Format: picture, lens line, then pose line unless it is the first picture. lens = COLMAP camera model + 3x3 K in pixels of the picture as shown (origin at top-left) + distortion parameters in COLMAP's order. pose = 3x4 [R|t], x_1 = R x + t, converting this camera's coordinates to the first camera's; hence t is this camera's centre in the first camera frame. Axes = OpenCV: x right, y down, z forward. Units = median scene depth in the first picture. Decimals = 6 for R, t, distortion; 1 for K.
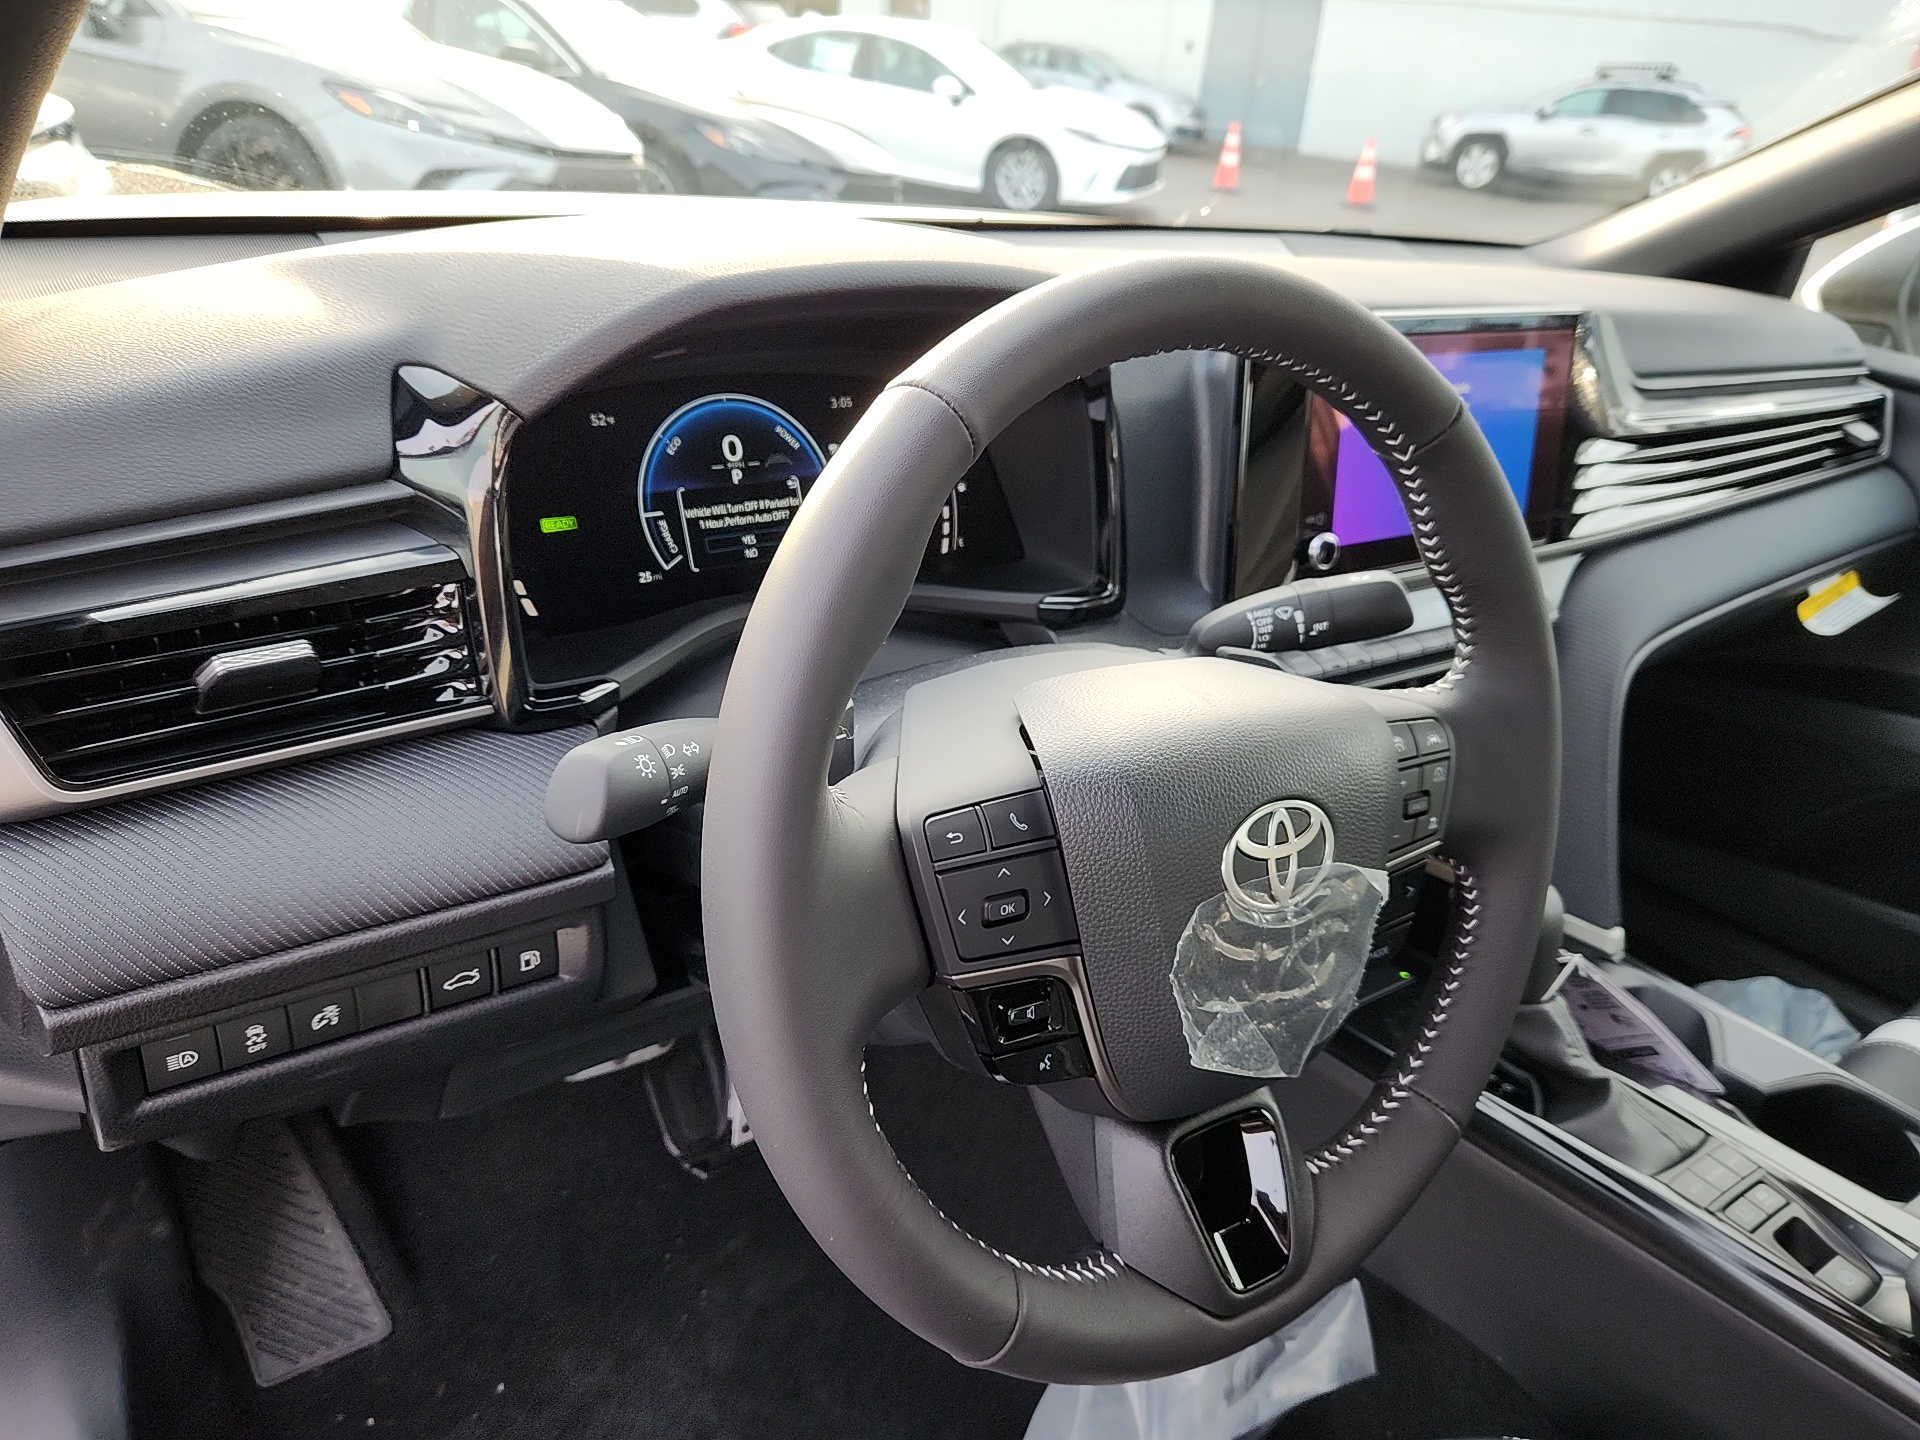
lens RADIAL K [[1347.8, 0, 960.7], [0, 1347.8, 794.7], [0, 0, 1]] dist [0.058553, -0.042566]
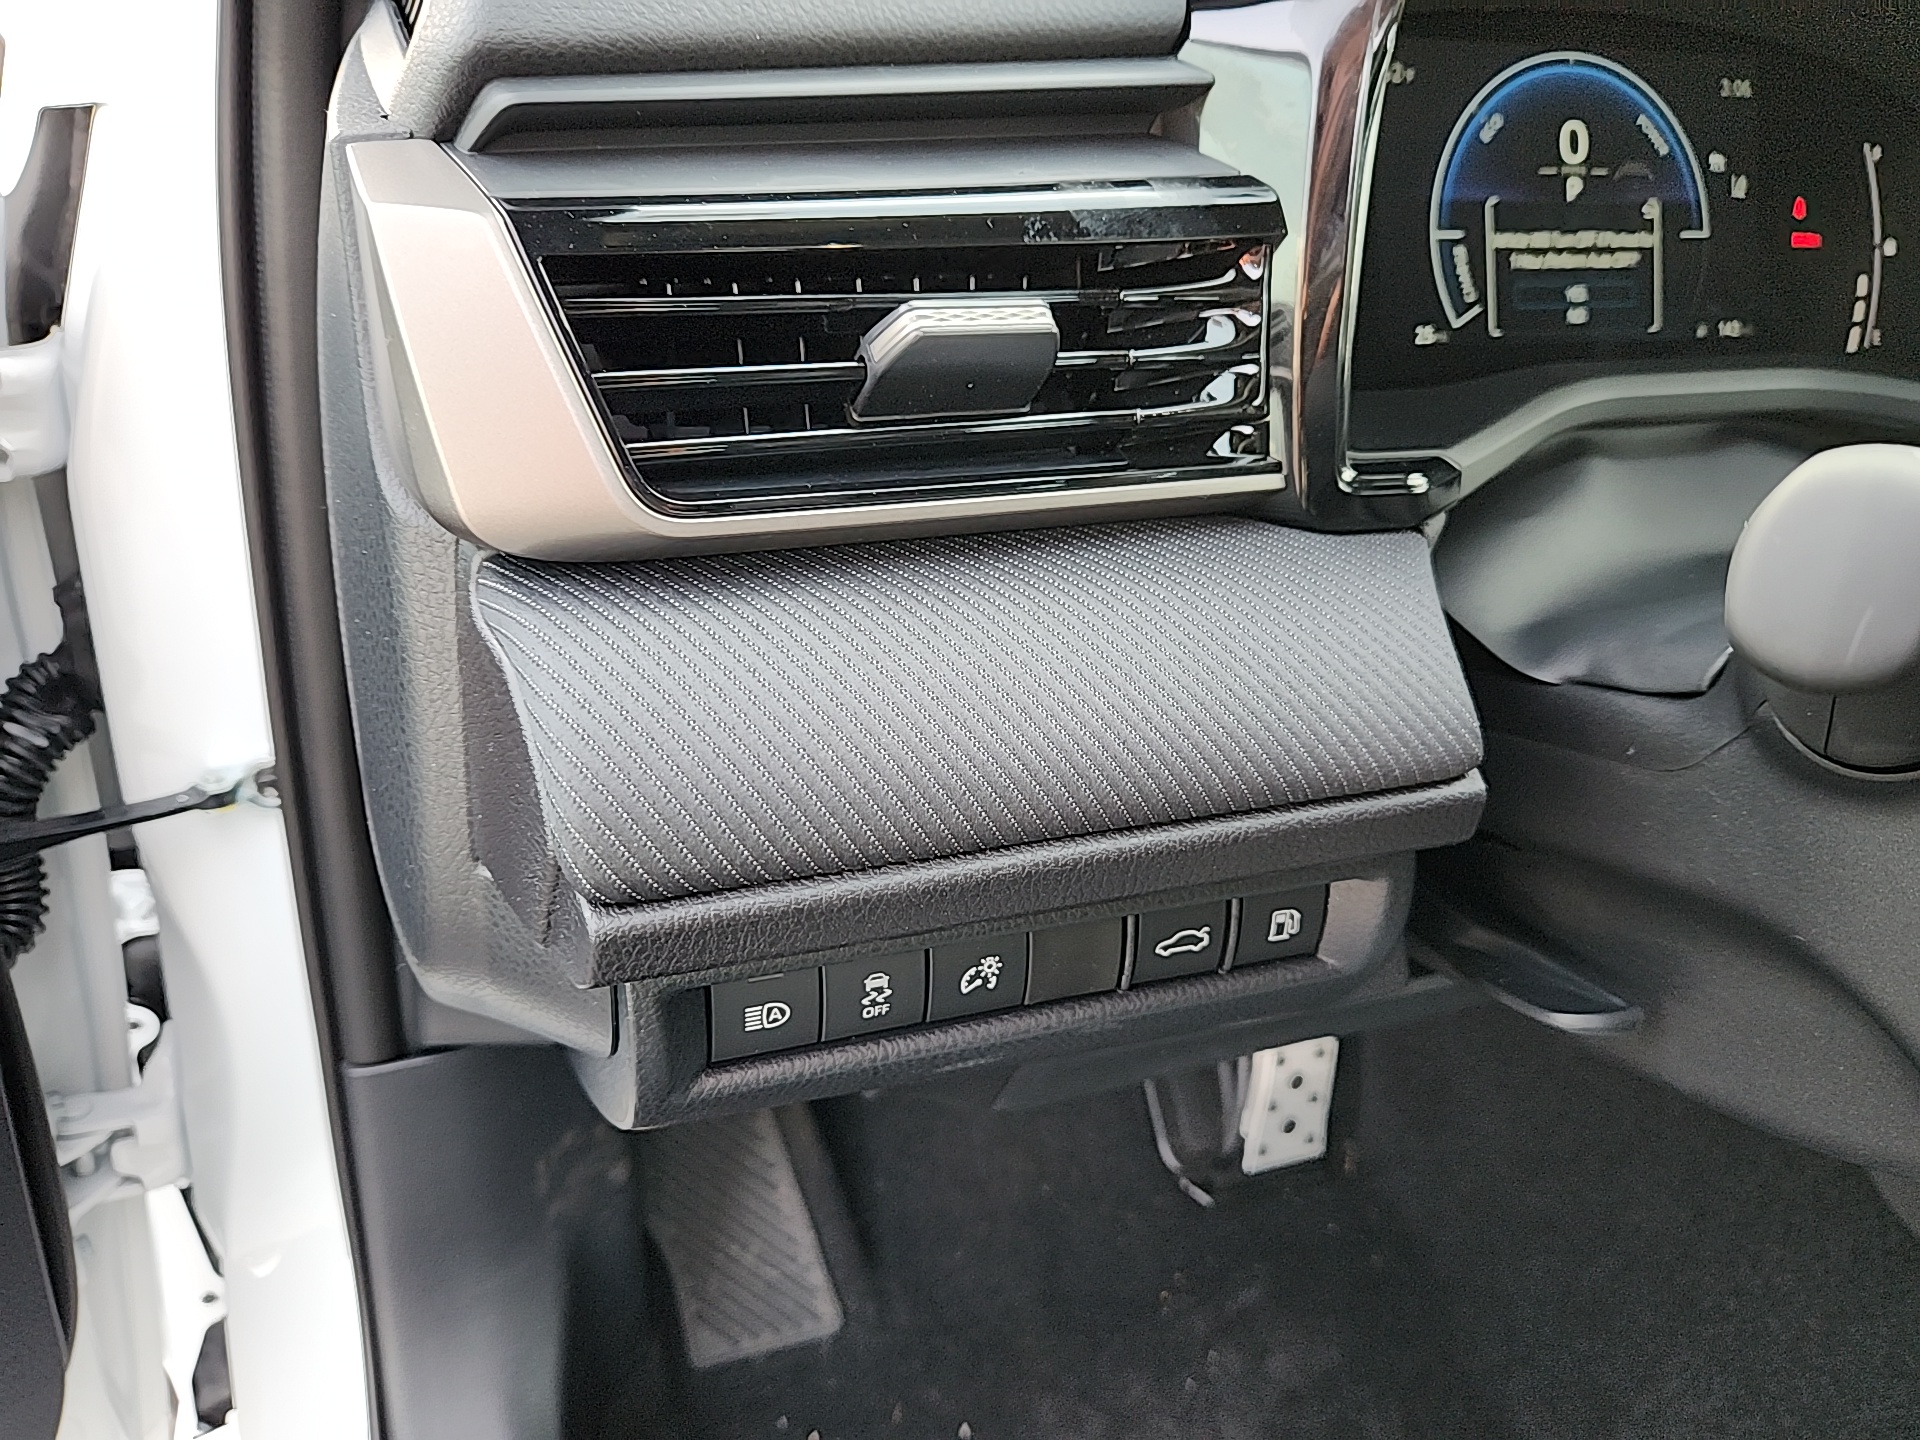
lens RADIAL K [[1347.8, 0, 960.7], [0, 1347.8, 794.7], [0, 0, 1]] dist [0.058553, -0.042566]
pose [[0.959957, 0.122718, -0.251838, -0.249767], [-0.115136, 0.992344, 0.044682, 0.045911], [0.255393, -0.013897, 0.966737, 0.327259]]
